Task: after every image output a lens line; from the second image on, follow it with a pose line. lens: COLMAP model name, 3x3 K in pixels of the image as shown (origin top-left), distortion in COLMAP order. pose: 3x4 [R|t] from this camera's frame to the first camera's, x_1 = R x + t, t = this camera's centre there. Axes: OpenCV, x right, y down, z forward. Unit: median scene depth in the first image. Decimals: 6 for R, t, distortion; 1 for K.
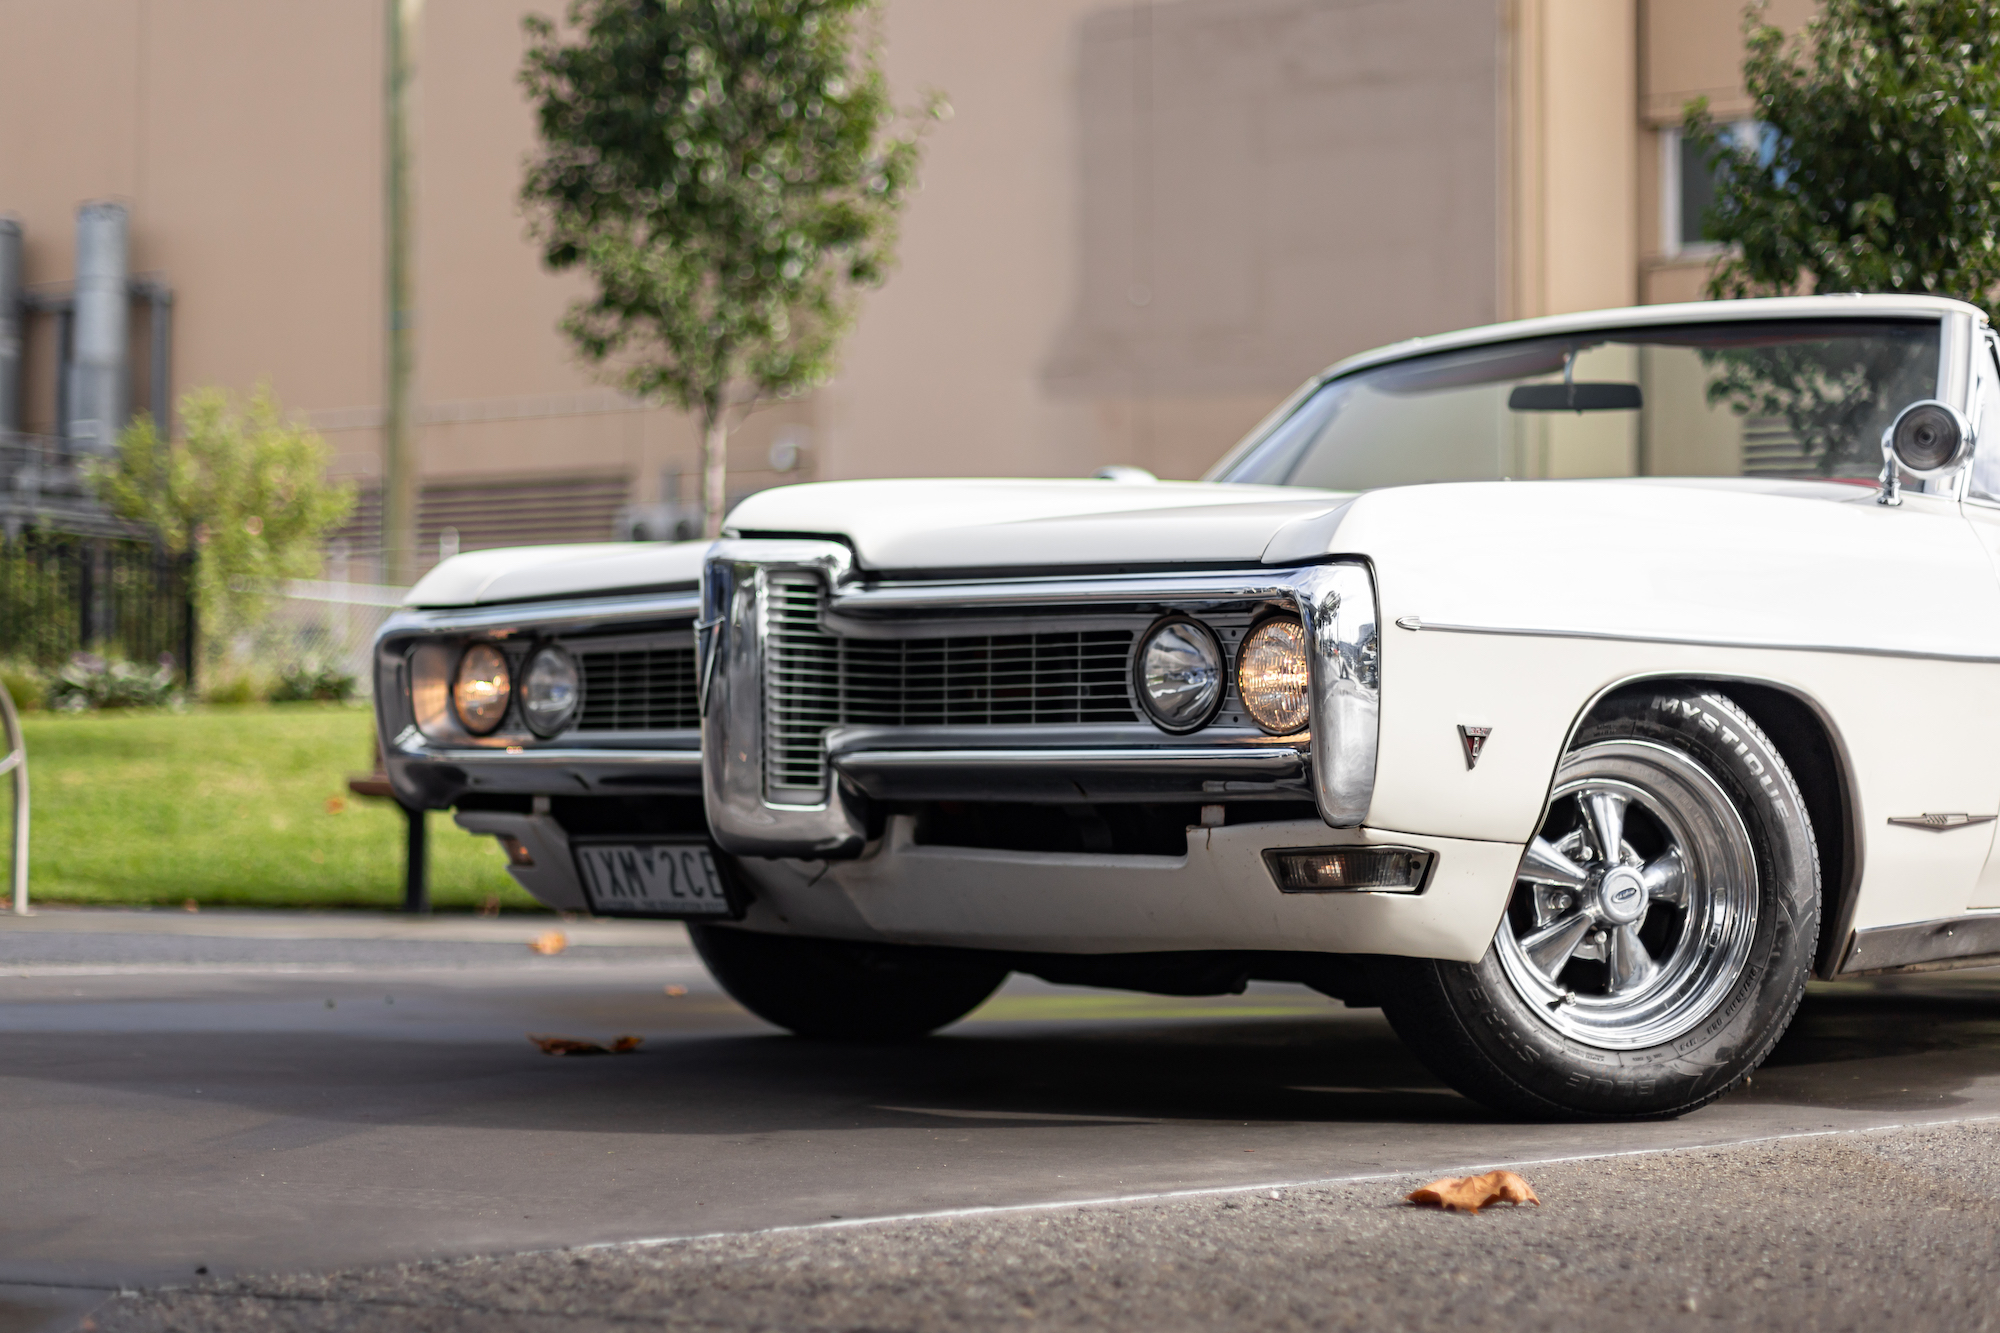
lens RADIAL K [[3165.8, 0, 1026.0], [0, 3165.8, 666.9], [0, 0, 1]] dist [-0.022490, 0.081901]
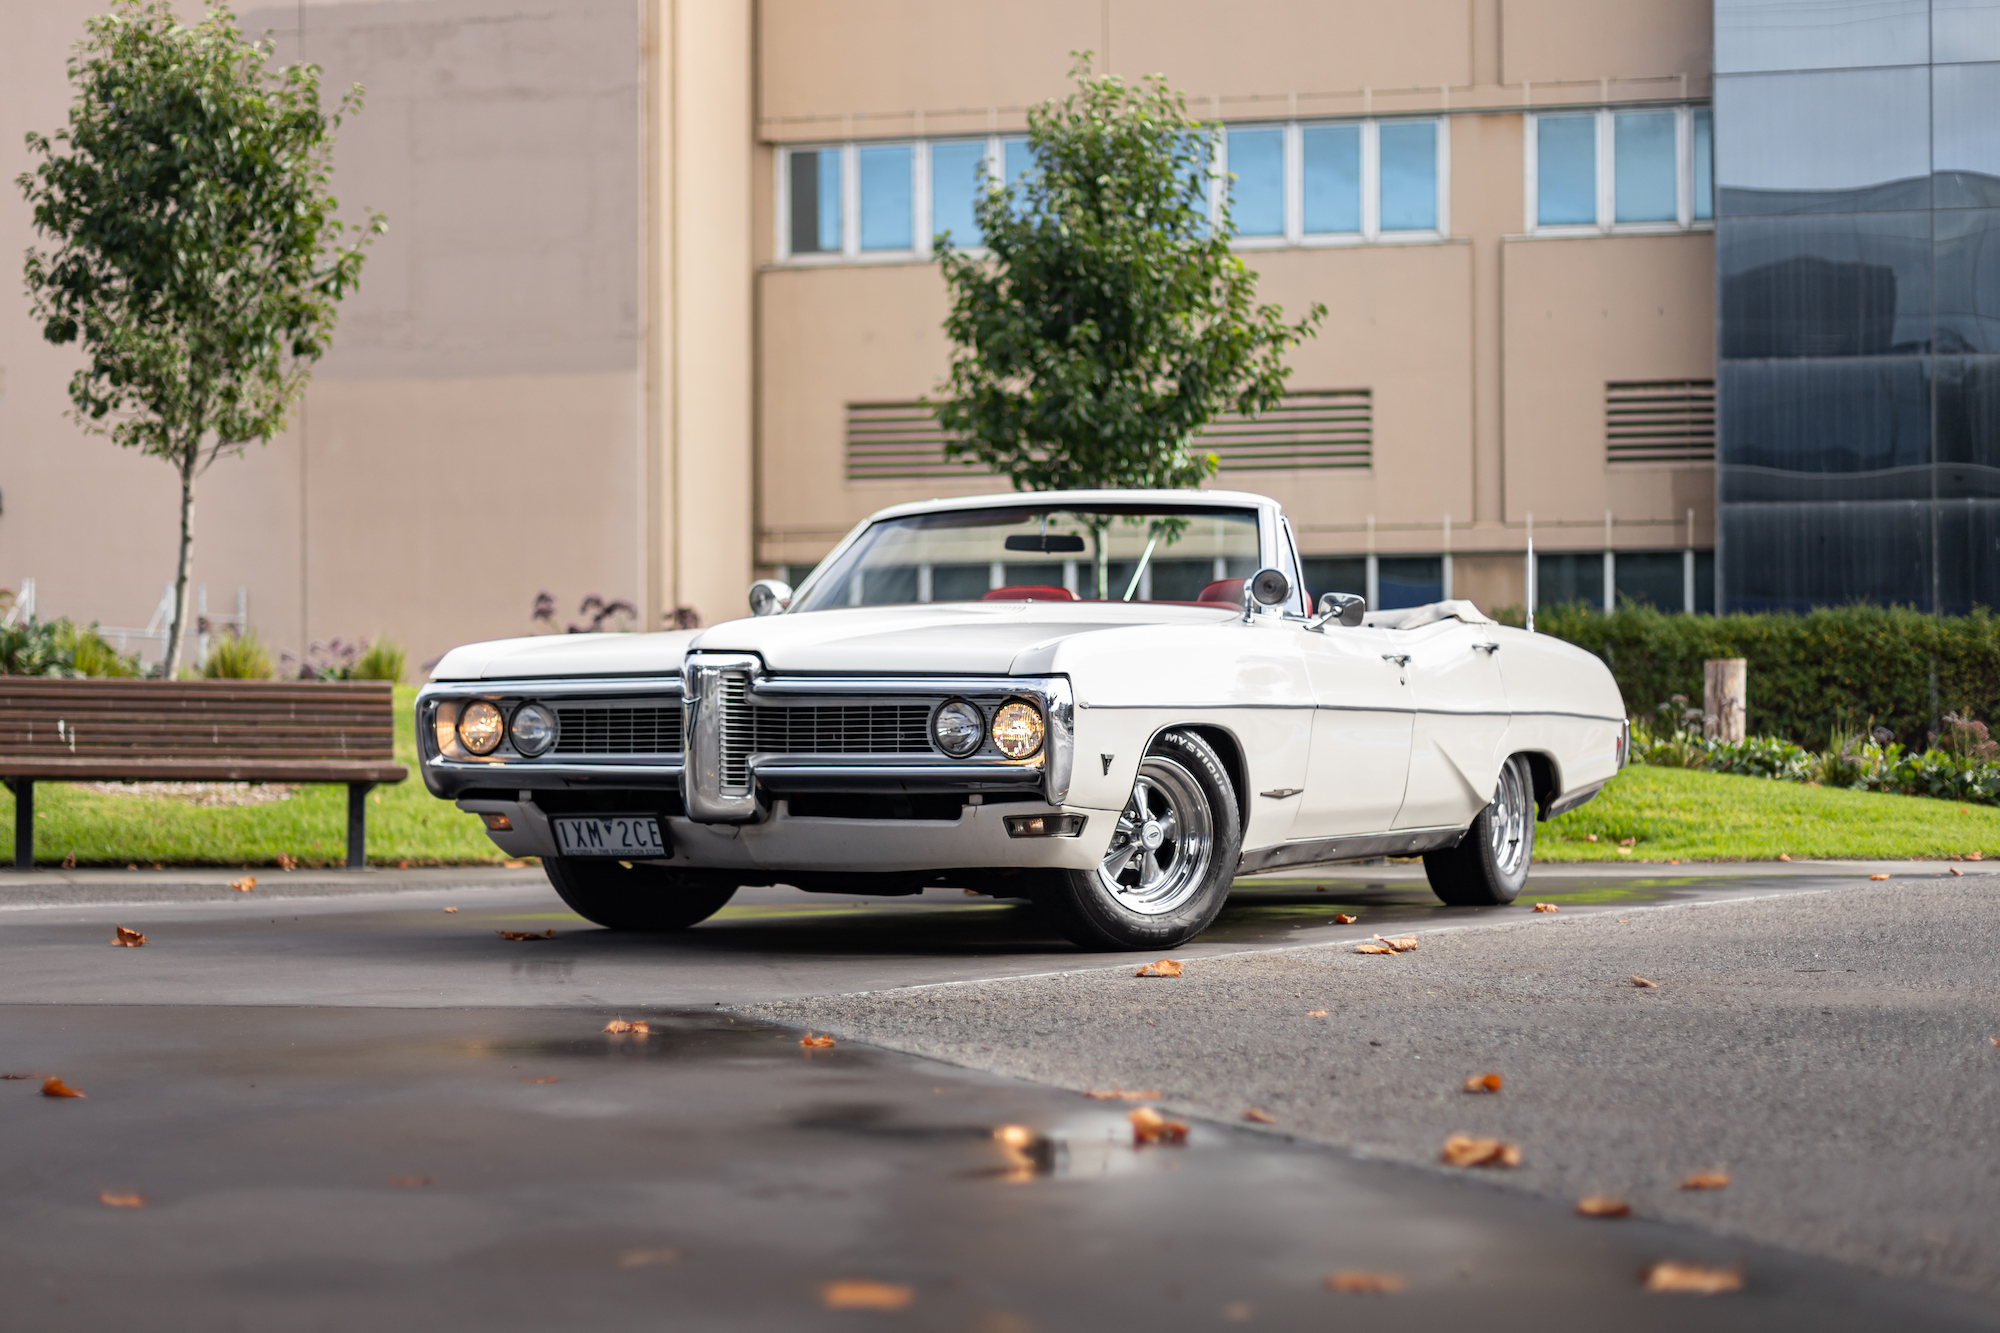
lens RADIAL K [[3165.8, 0, 1026.0], [0, 3165.8, 666.9], [0, 0, 1]] dist [-0.022490, 0.081901]
pose [[0.953424, -0.002500, 0.301623, -0.467150], [-0.002942, 0.999841, 0.017585, -0.065402], [-0.301619, -0.017654, 0.953265, -0.827763]]
